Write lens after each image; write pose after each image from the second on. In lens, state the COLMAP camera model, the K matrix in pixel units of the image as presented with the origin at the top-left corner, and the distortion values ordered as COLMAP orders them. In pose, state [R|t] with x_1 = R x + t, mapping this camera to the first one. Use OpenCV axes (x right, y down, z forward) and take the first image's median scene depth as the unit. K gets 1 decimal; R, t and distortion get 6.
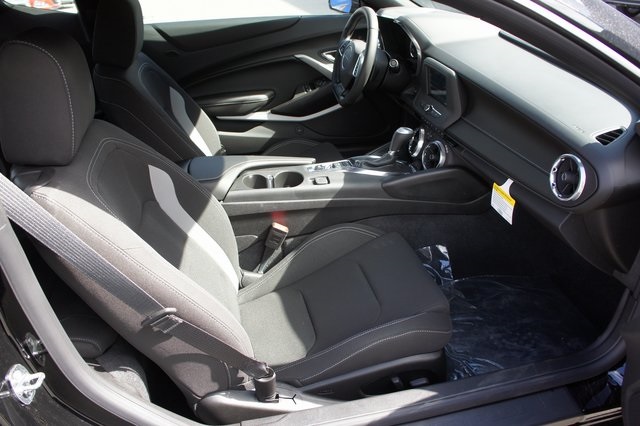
lens RADIAL K [[523.0, 0, 320.7], [0, 523.0, 212.8], [0, 0, 1]] dist [-0.163824, 0.110159]
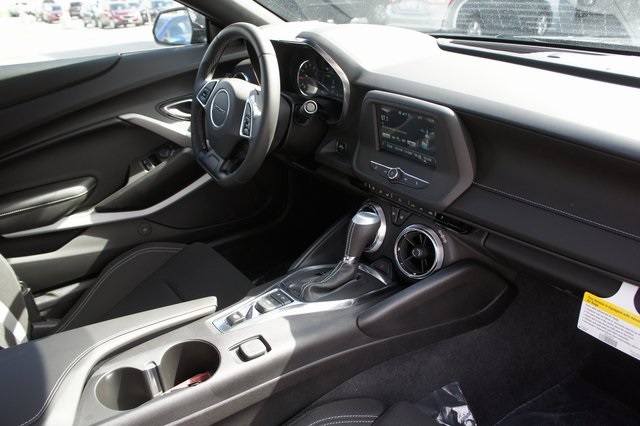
lens RADIAL K [[523.0, 0, 323.8], [0, 523.0, 196.4], [0, 0, 1]] dist [-0.163824, 0.110159]
pose [[0.913455, -0.176440, 0.366699, -0.077948], [0.215737, 0.974029, -0.068744, -0.129501], [-0.345046, 0.141905, 0.927796, 0.398786]]
